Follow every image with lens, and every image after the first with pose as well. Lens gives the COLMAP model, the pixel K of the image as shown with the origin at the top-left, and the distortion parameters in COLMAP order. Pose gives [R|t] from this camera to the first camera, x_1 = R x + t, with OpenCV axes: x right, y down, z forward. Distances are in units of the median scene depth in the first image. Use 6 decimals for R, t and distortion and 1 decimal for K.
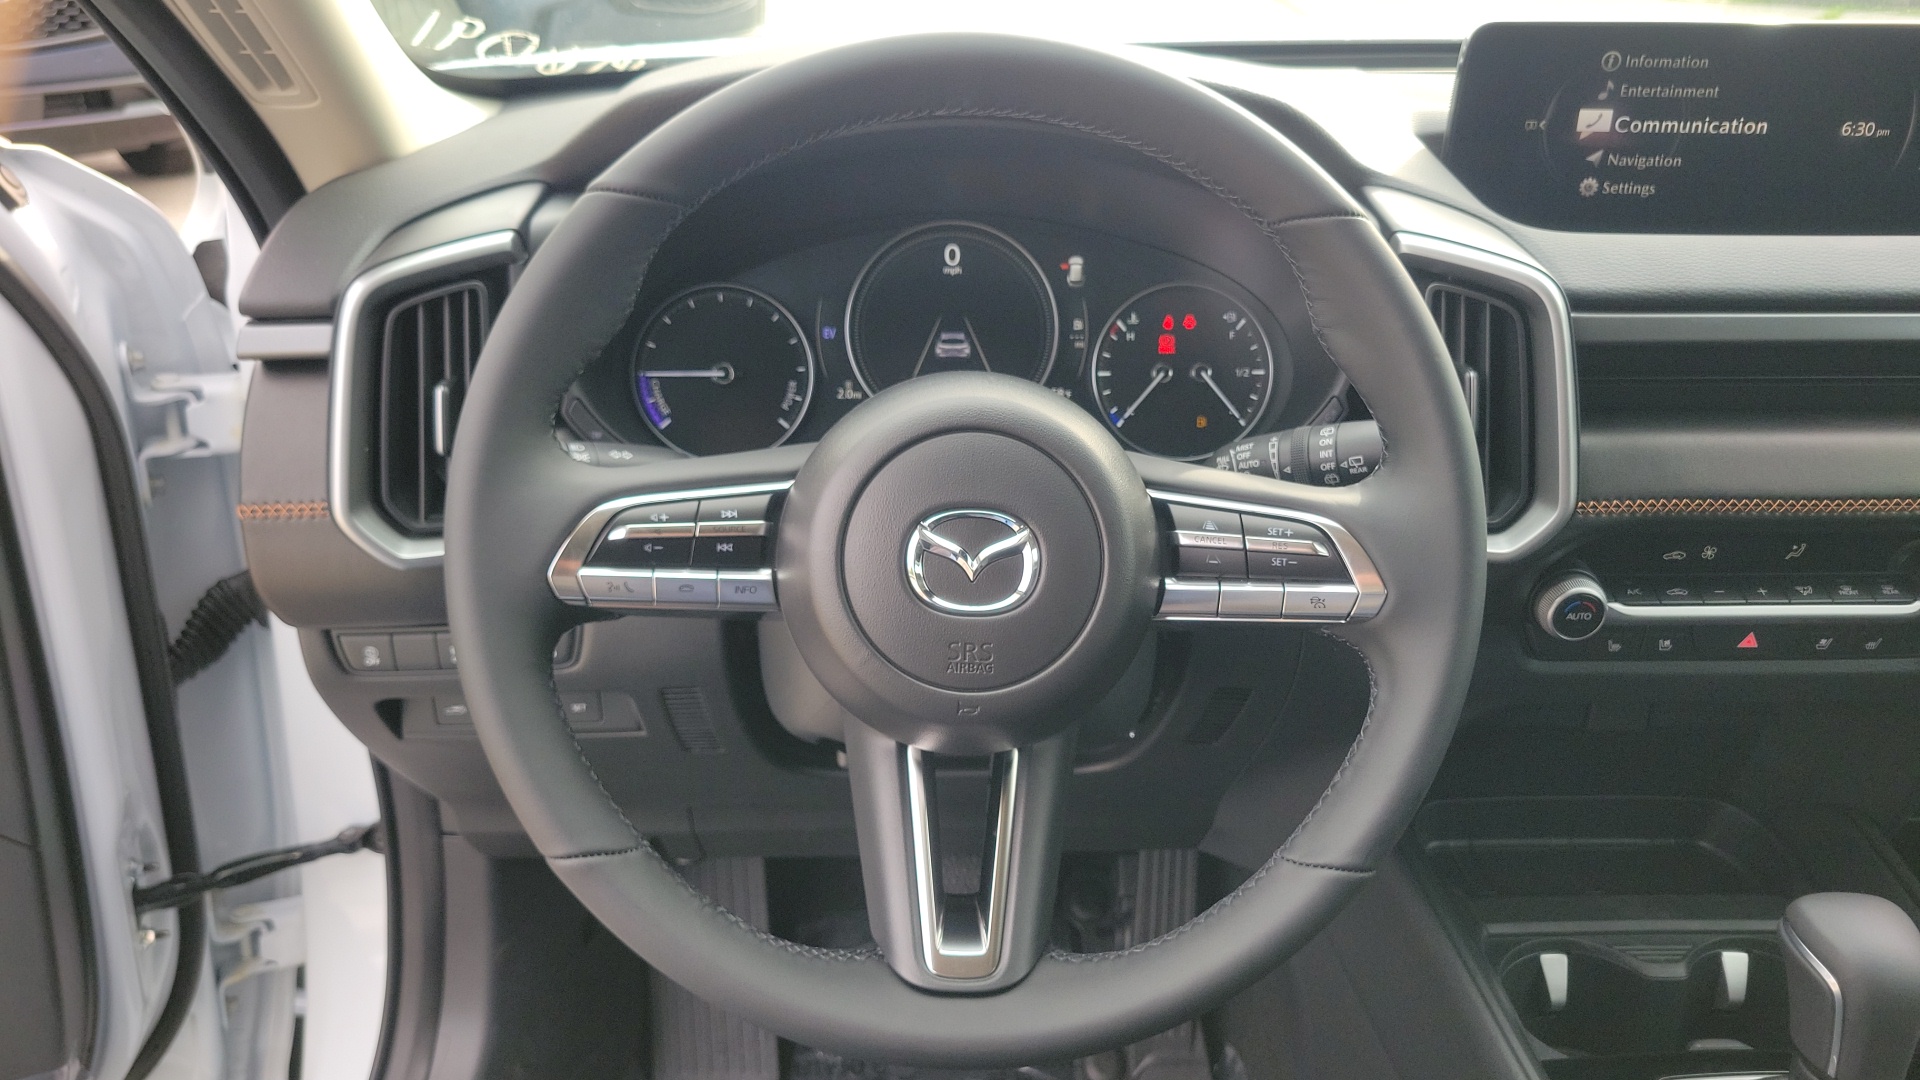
lens RADIAL K [[1444.6, 0, 970.7], [0, 1444.6, 530.7], [0, 0, 1]] dist [0.015071, -0.007016]
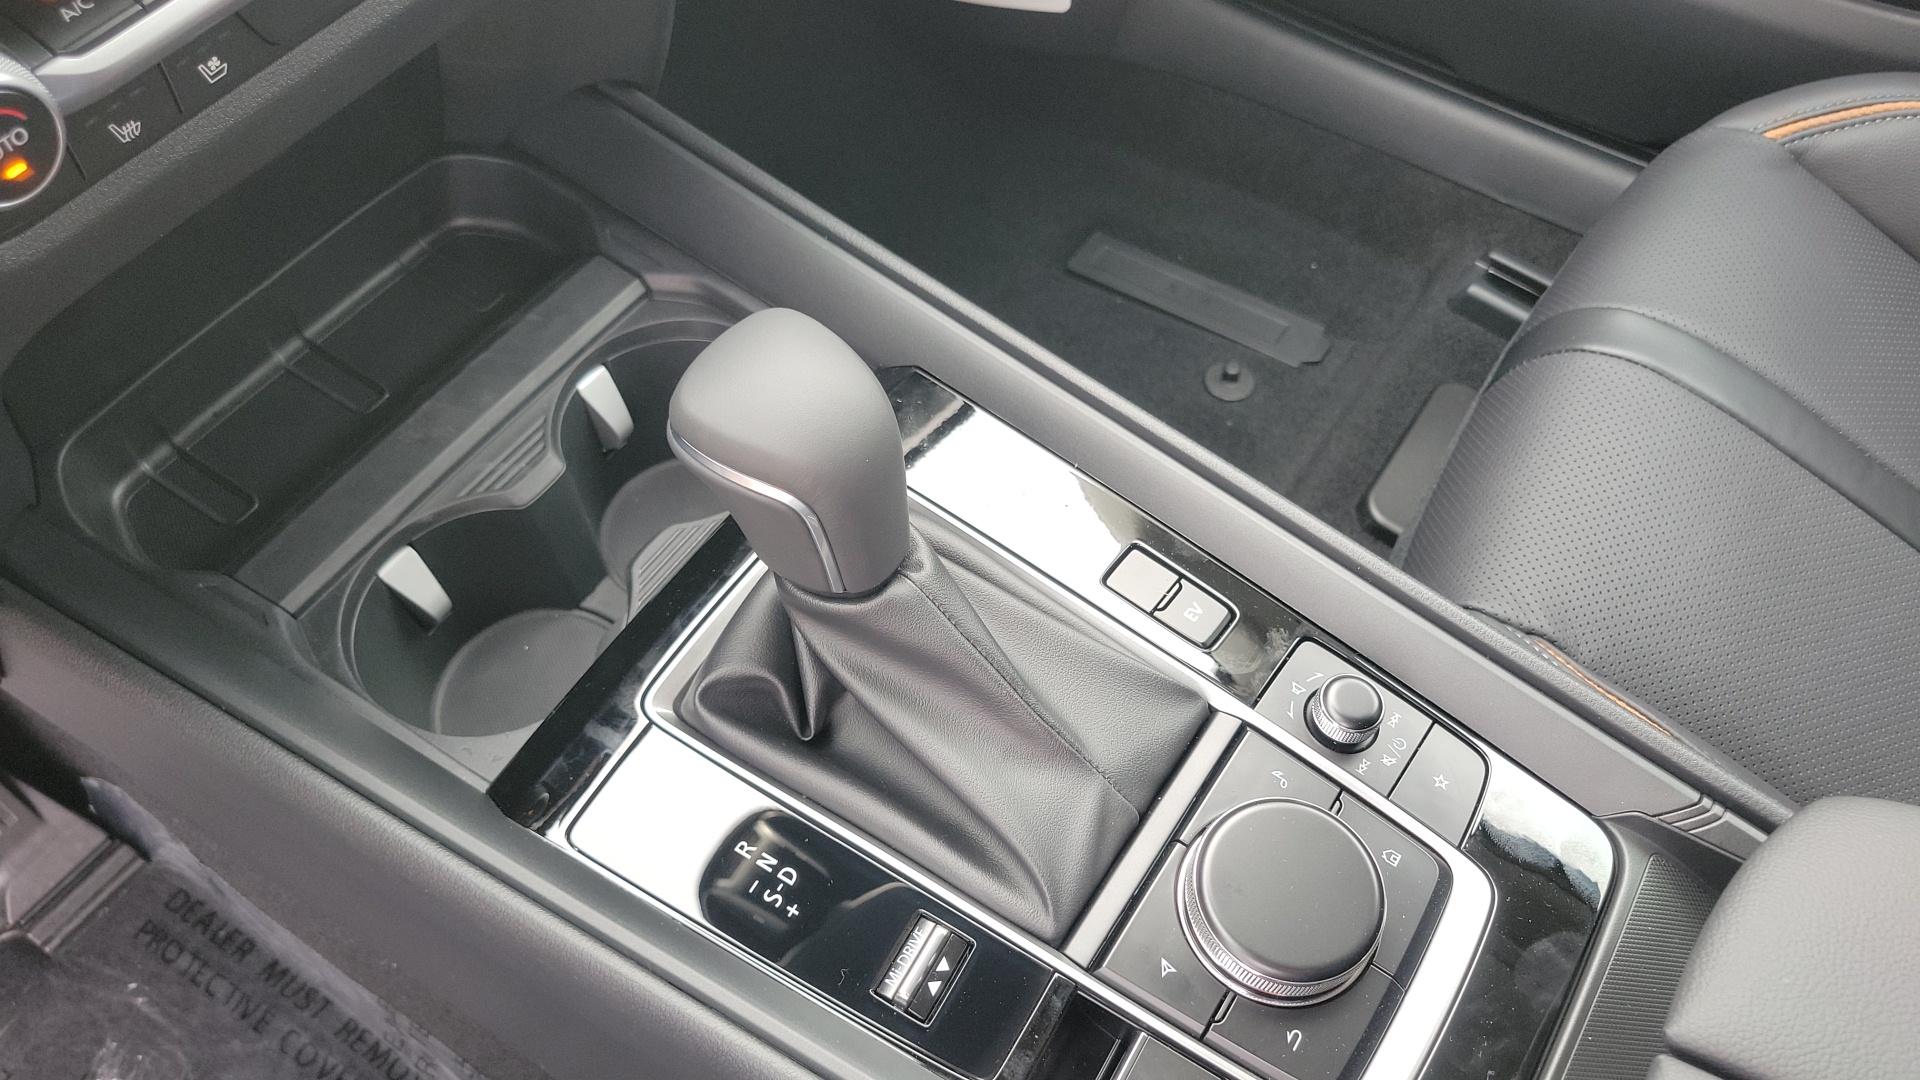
lens RADIAL K [[1444.6, 0, 954.0], [0, 1444.6, 536.3], [0, 0, 1]] dist [0.015071, -0.007016]
pose [[0.577112, -0.672884, 0.462784, 0.266987], [0.328488, 0.710076, 0.622806, -0.026347], [-0.747688, -0.207409, 0.630828, 0.438187]]
